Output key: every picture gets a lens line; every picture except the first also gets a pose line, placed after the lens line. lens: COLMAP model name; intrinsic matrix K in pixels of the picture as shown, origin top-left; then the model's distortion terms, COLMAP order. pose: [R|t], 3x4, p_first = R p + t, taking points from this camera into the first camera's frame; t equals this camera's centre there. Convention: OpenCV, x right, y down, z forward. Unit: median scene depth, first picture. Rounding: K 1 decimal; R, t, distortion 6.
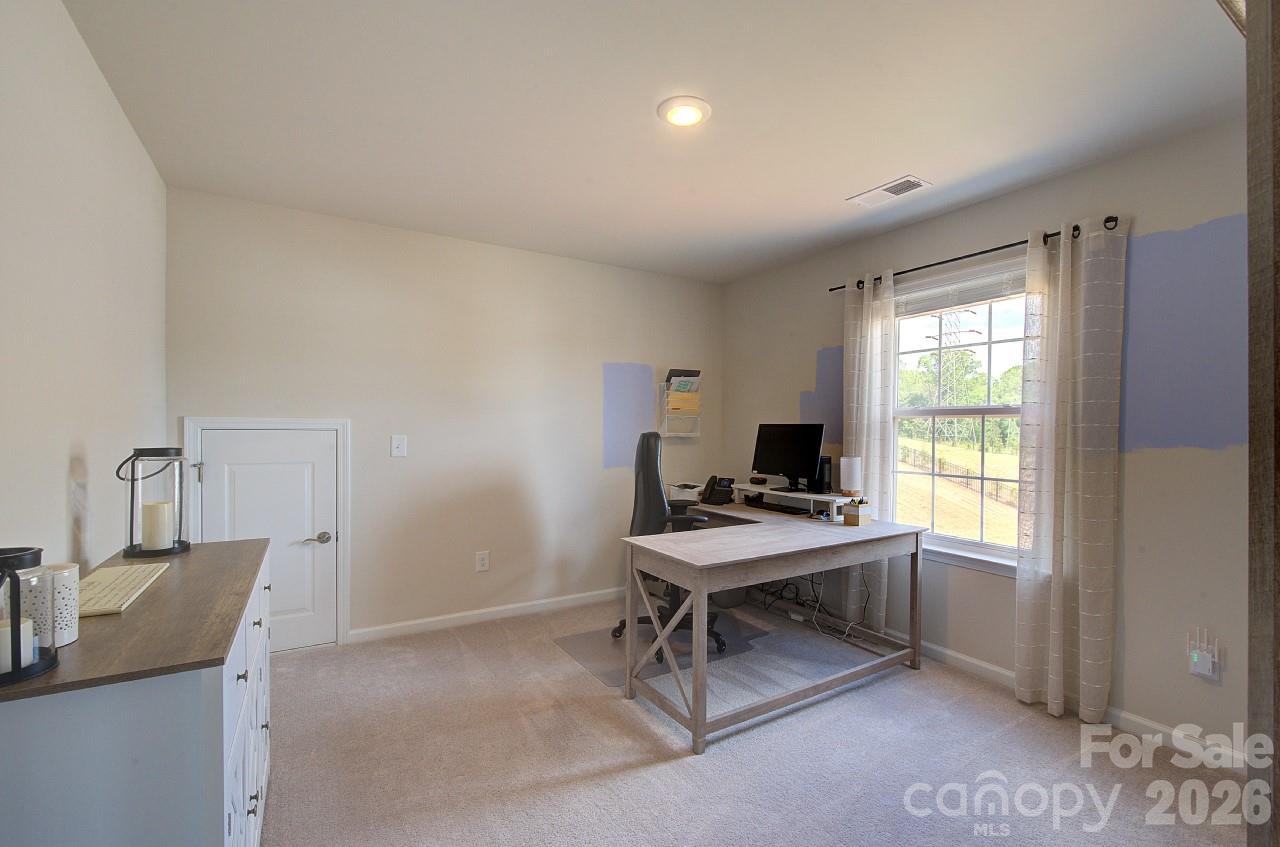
lens RADIAL K [[572.1, 0, 644.2], [0, 572.1, 429.6], [0, 0, 1]] dist [0.001097, 0.000119]
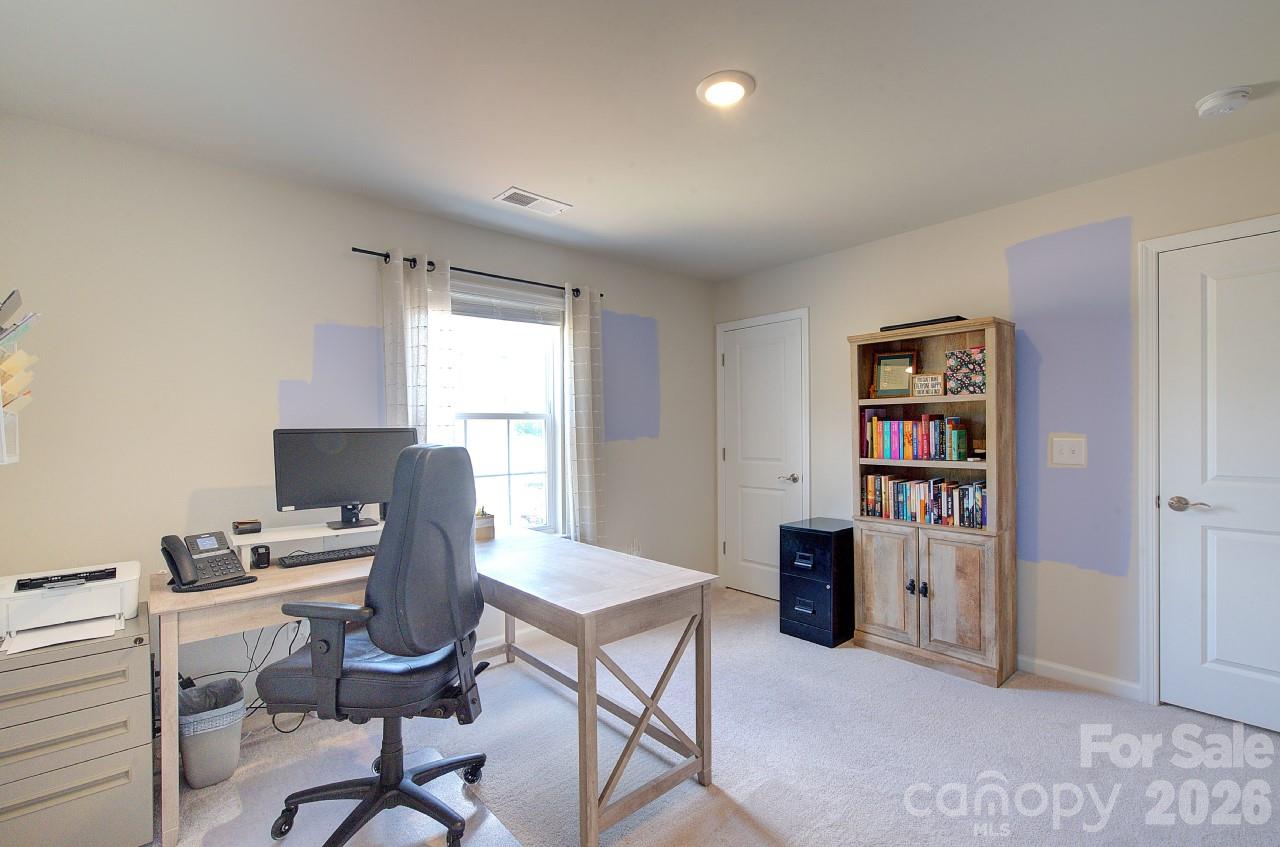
lens RADIAL K [[572.1, 0, 644.2], [0, 572.1, 429.6], [0, 0, 1]] dist [0.001097, 0.000119]
pose [[-0.186292, -0.005985, 0.982476, -0.611841], [0.018288, 0.999787, 0.009559, -0.010557], [-0.982324, 0.019748, -0.186143, 0.976547]]
